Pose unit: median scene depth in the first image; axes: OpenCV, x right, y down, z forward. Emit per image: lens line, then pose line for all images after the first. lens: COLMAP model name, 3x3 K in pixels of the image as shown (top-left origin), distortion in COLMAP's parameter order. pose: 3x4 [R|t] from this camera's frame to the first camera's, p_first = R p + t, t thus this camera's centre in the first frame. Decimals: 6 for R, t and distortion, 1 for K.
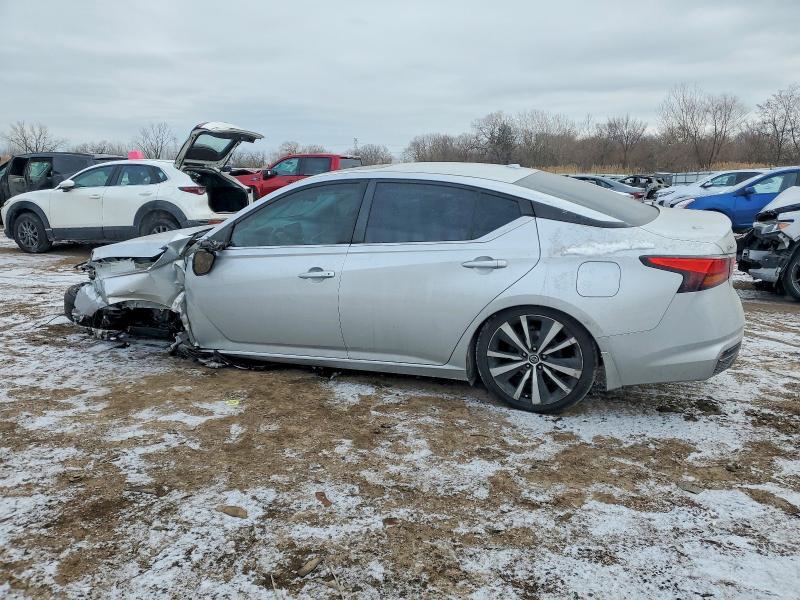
lens RADIAL K [[641.4, 0, 405.7], [0, 641.4, 285.9], [0, 0, 1]] dist [0.087567, -0.115886]
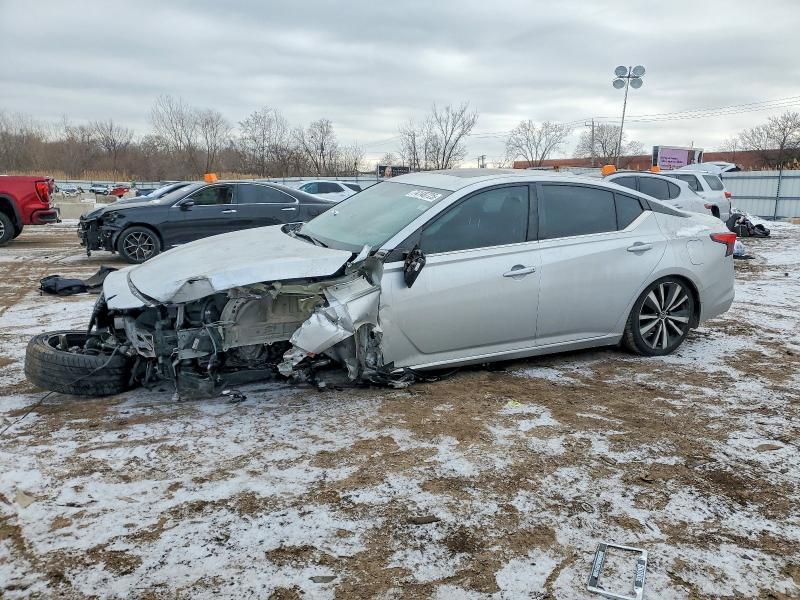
lens RADIAL K [[641.4, 0, 405.7], [0, 641.4, 285.9], [0, 0, 1]] dist [0.087567, -0.115886]
pose [[0.688026, -0.106634, 0.717809, -1.113441], [0.115285, 0.992645, 0.036960, -0.059548], [-0.716470, 0.057324, 0.695259, 0.424442]]
